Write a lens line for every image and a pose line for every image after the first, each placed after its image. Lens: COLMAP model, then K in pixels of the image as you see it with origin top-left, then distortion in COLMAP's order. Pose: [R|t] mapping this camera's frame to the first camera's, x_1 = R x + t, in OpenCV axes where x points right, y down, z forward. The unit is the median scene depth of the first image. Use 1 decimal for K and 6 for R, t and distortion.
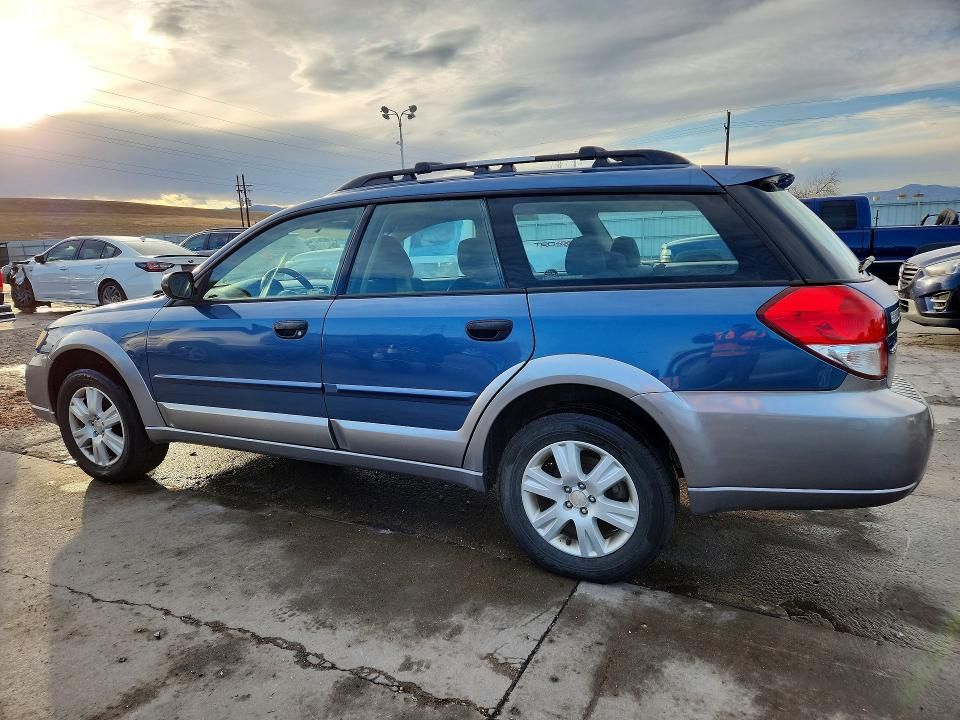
lens RADIAL K [[641.6, 0, 483.6], [0, 641.6, 359.2], [0, 0, 1]] dist [0.070940, -0.048529]
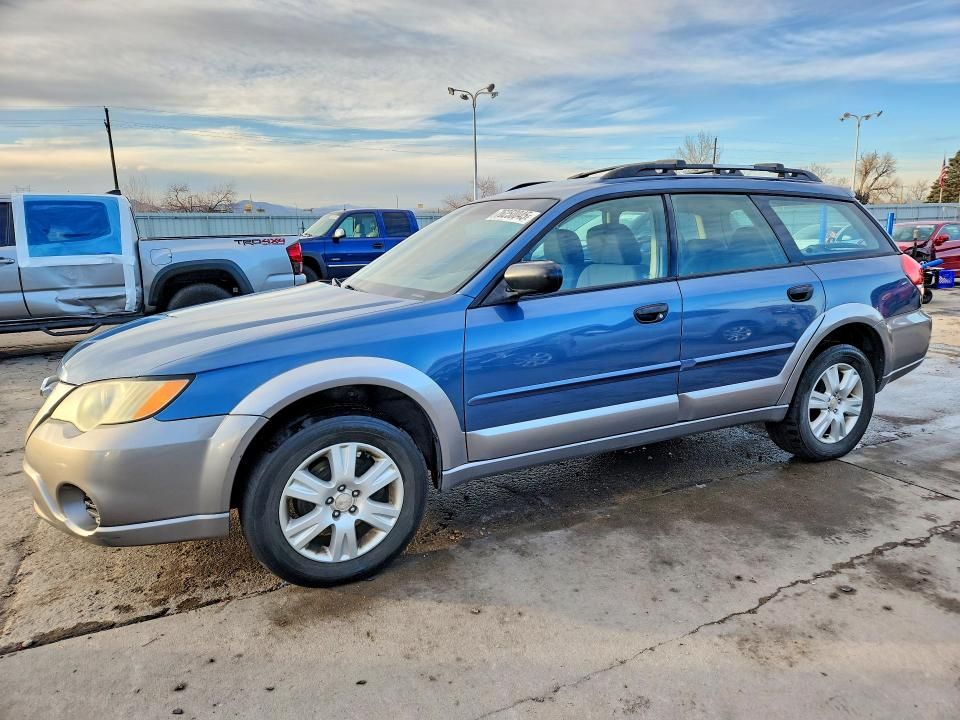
lens RADIAL K [[652.9, 0, 439.9], [0, 652.9, 356.8], [0, 0, 1]] dist [0.076516, -0.062298]
pose [[0.604620, -0.128453, 0.786088, -1.459029], [0.143230, 0.988357, 0.051340, -0.088487], [-0.783530, 0.081551, 0.615979, 0.703251]]
